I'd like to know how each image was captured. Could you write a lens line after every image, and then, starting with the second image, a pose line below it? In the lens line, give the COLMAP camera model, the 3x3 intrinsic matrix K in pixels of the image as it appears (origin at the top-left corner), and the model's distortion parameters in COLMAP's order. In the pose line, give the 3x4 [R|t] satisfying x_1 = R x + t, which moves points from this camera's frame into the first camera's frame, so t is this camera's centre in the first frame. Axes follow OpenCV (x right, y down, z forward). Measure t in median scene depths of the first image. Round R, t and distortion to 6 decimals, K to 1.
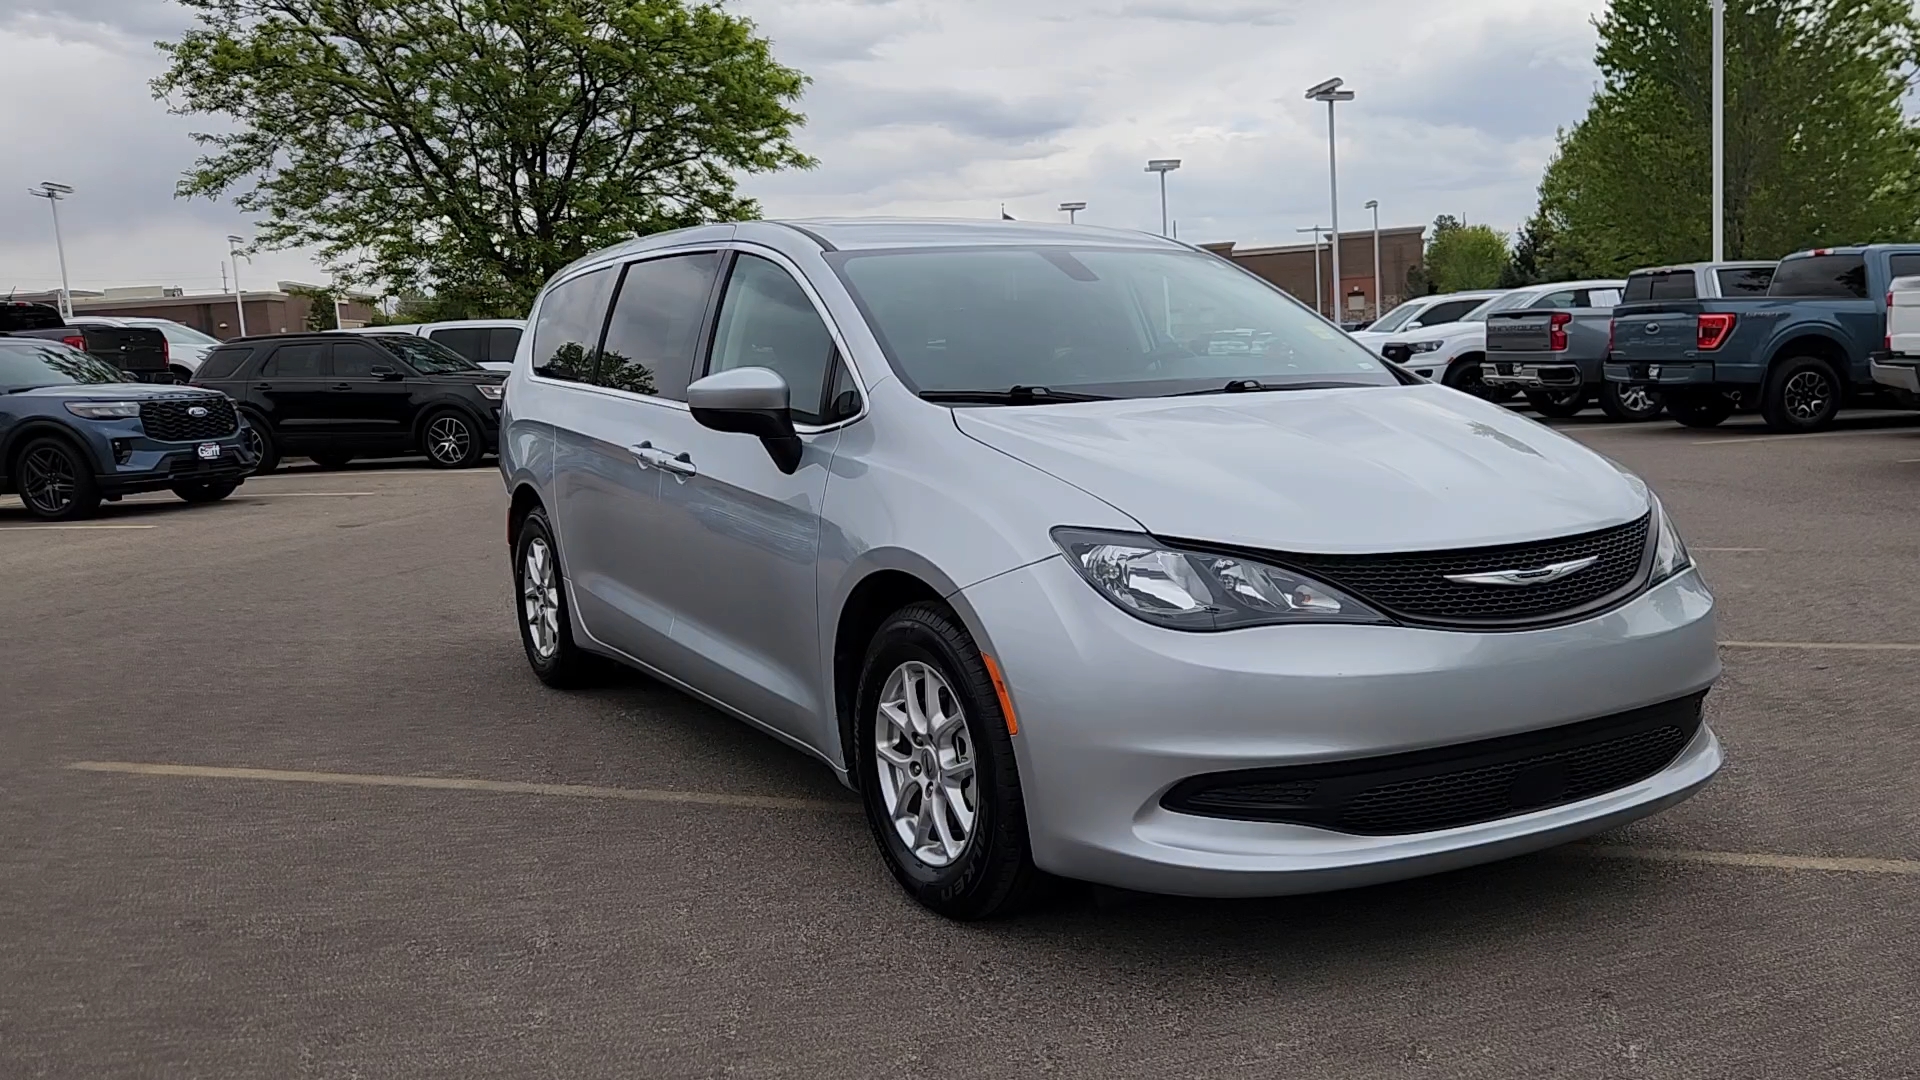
lens RADIAL K [[1628.2, 0, 955.0], [0, 1628.2, 549.3], [0, 0, 1]] dist [0.033170, -0.015677]
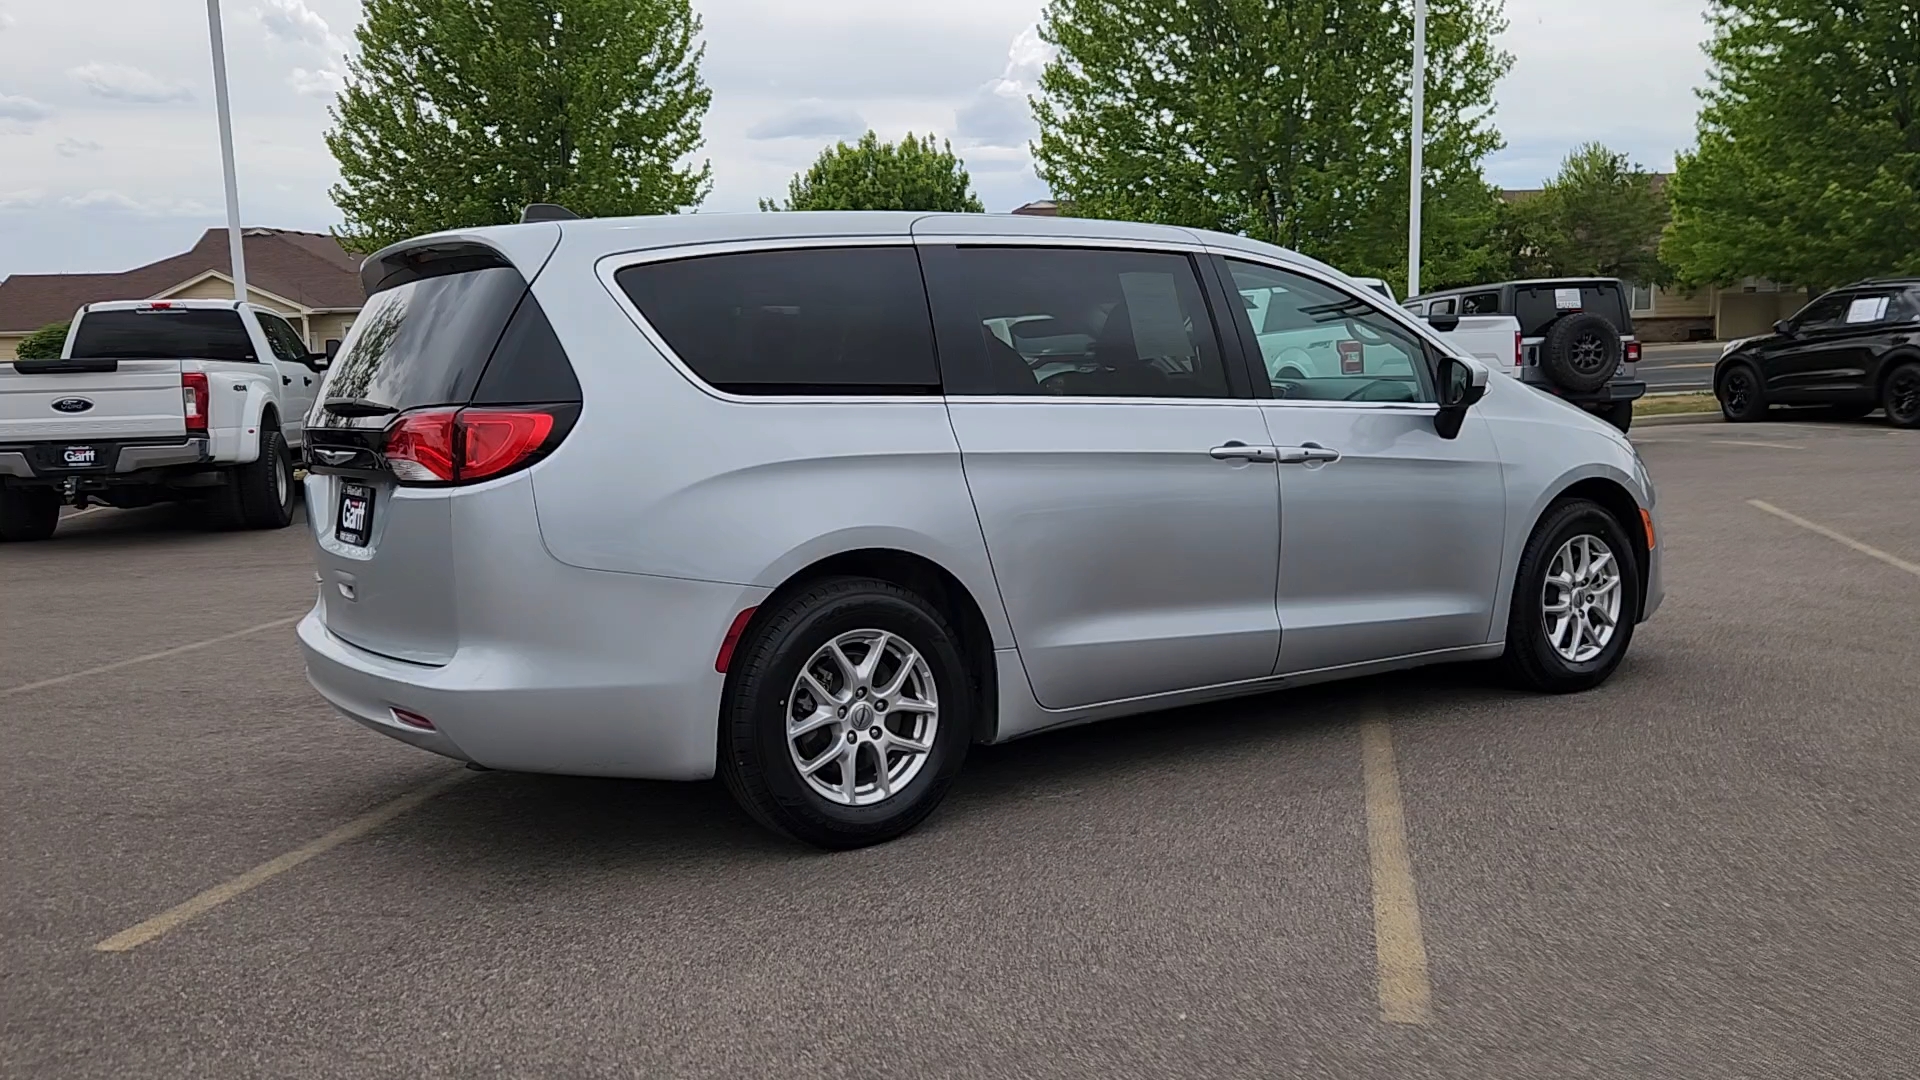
lens RADIAL K [[1628.2, 0, 950.2], [0, 1628.2, 545.3], [0, 0, 1]] dist [0.033170, -0.015677]
pose [[-0.066937, -0.073662, 0.995034, -0.402194], [0.162168, 0.983207, 0.083696, -0.039886], [-0.984490, 0.166965, -0.053867, 0.429873]]
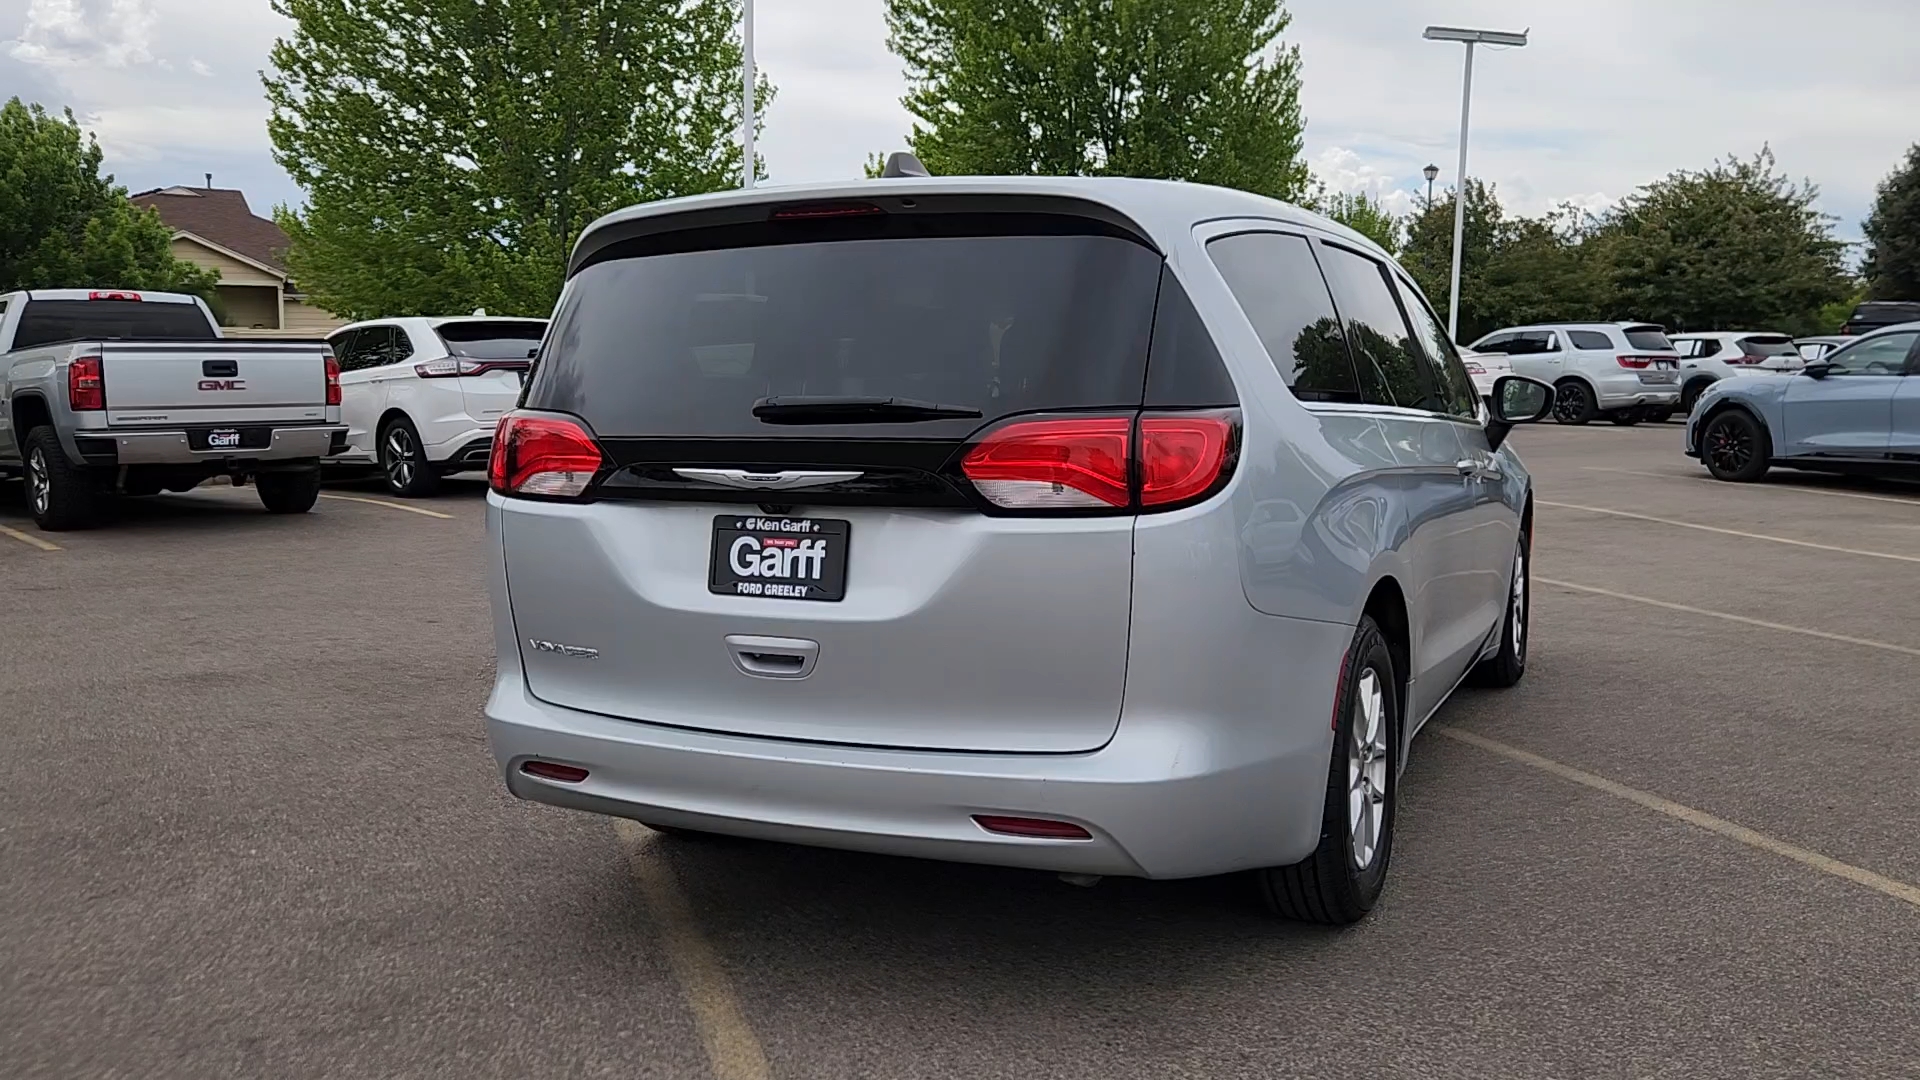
lens RADIAL K [[1628.2, 0, 945.2], [0, 1628.2, 543.9], [0, 0, 1]] dist [0.033170, -0.015677]
pose [[-0.567214, -0.053191, 0.821851, -0.283992], [0.130088, 0.979598, 0.153183, -0.070861], [-0.813231, 0.193801, -0.548723, 0.625249]]
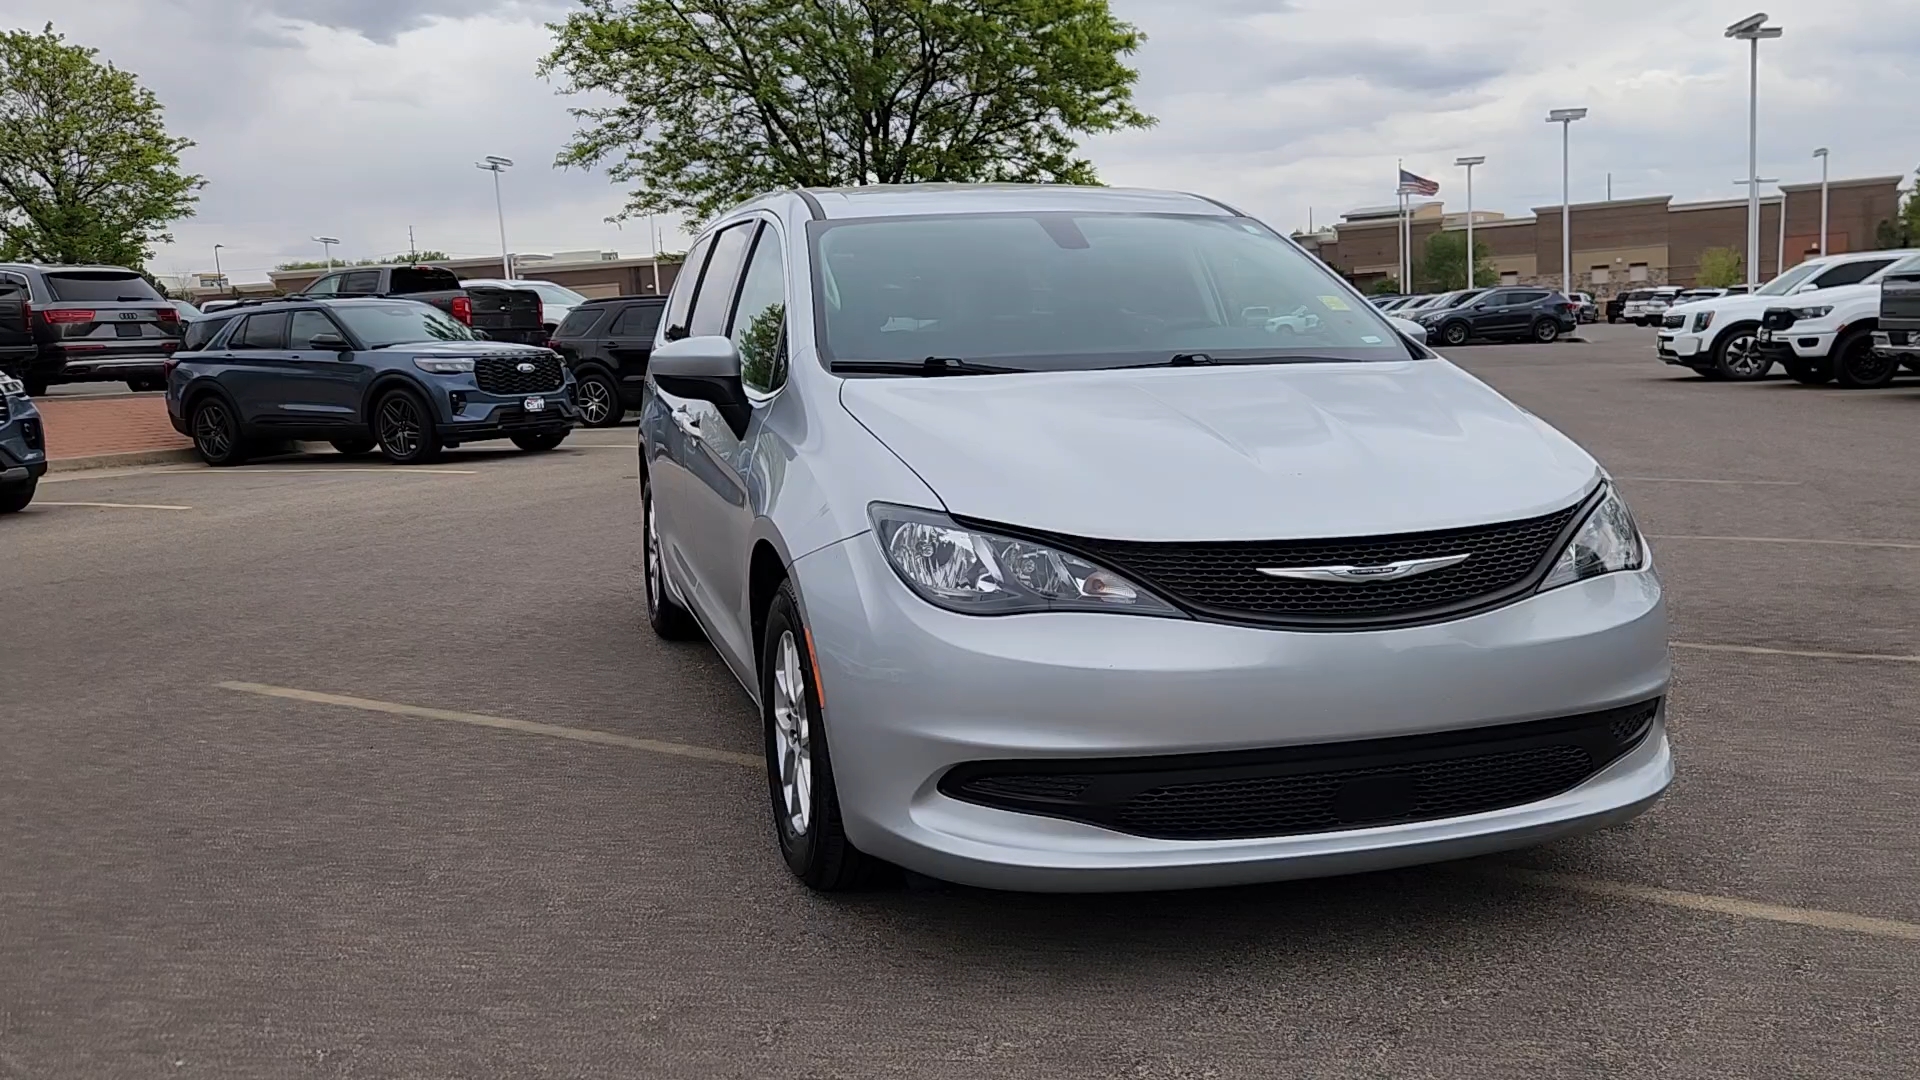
lens RADIAL K [[1628.2, 0, 956.1], [0, 1628.2, 558.2], [0, 0, 1]] dist [0.033170, -0.015677]
pose [[0.970810, 0.041973, -0.236149, 0.078985], [-0.035218, 0.998843, 0.032751, -0.003162], [0.237251, -0.023478, 0.971165, 0.012175]]
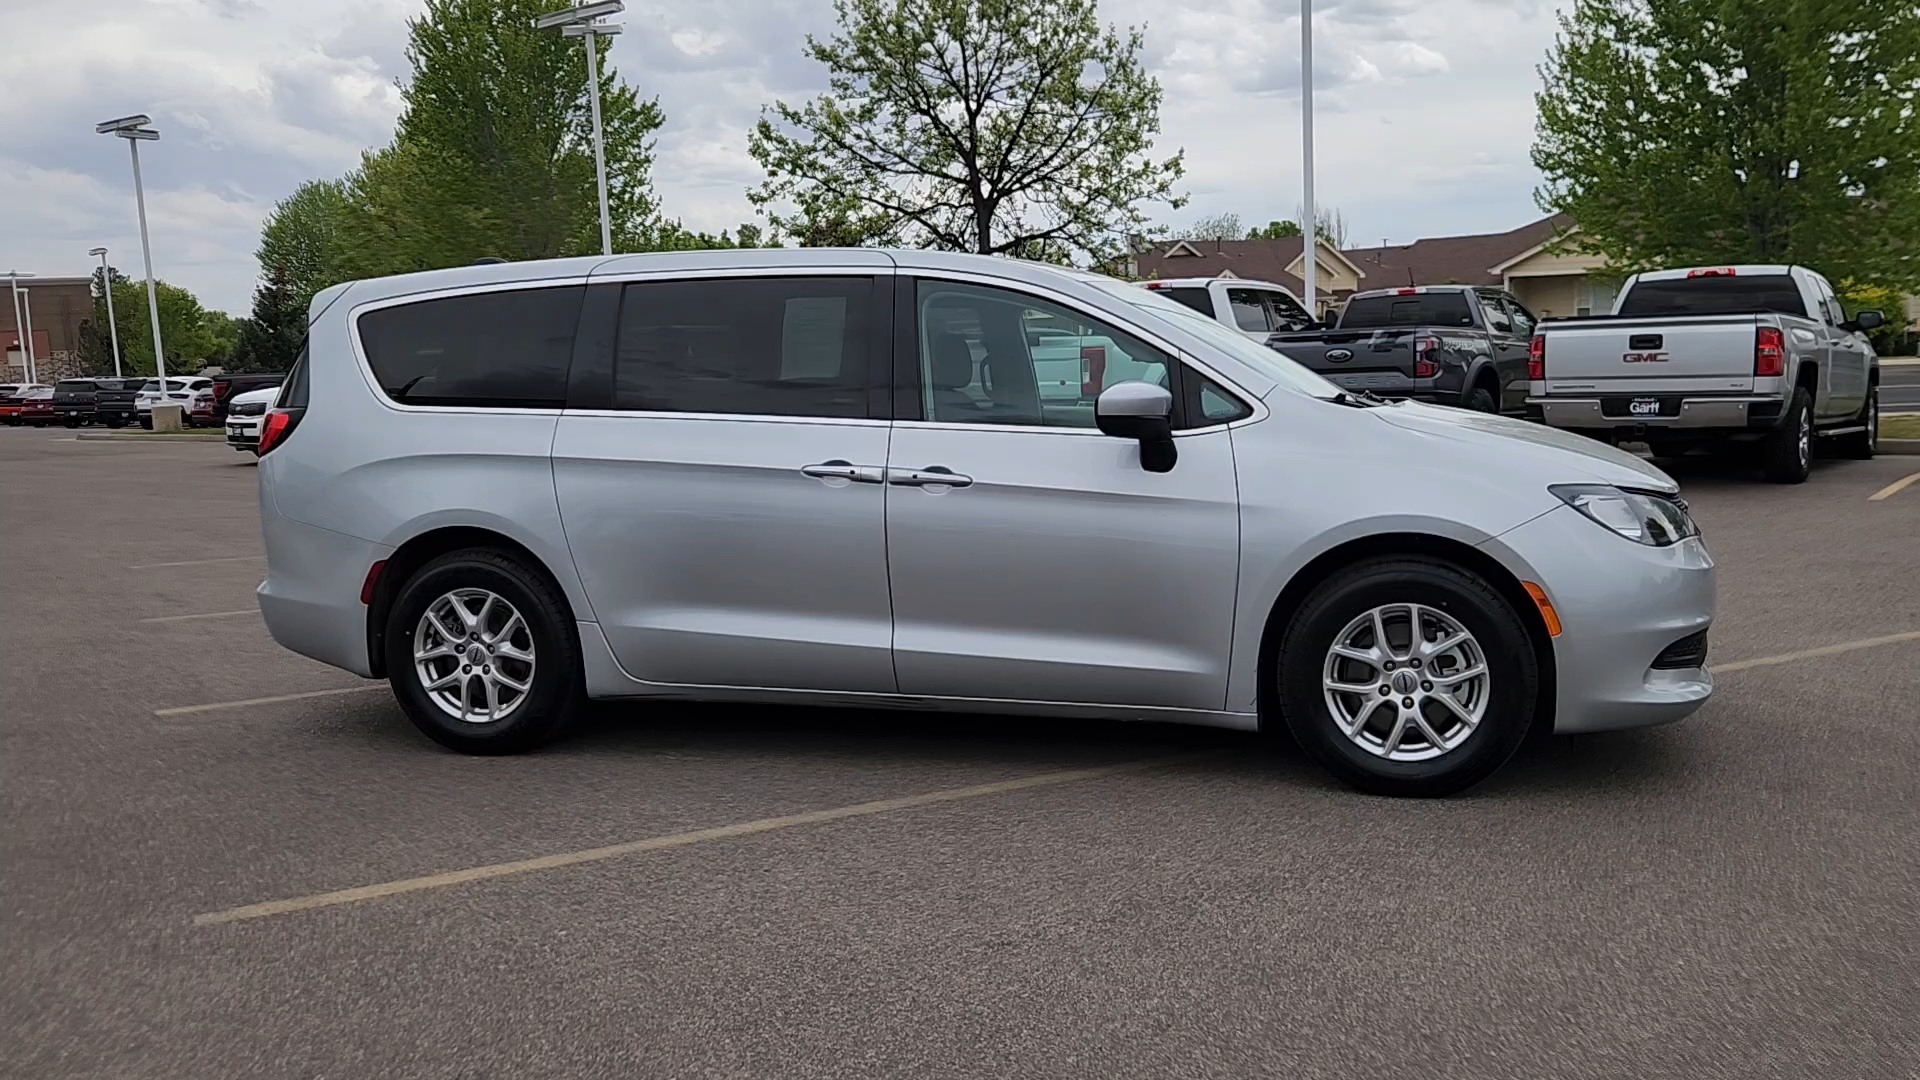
lens RADIAL K [[1628.2, 0, 946.1], [0, 1628.2, 547.5], [0, 0, 1]] dist [0.033170, -0.015677]
pose [[0.714177, -0.066725, 0.696777, -0.296422], [0.093195, 0.995648, -0.000177, -0.002092], [-0.693733, 0.065063, 0.717288, 0.081231]]
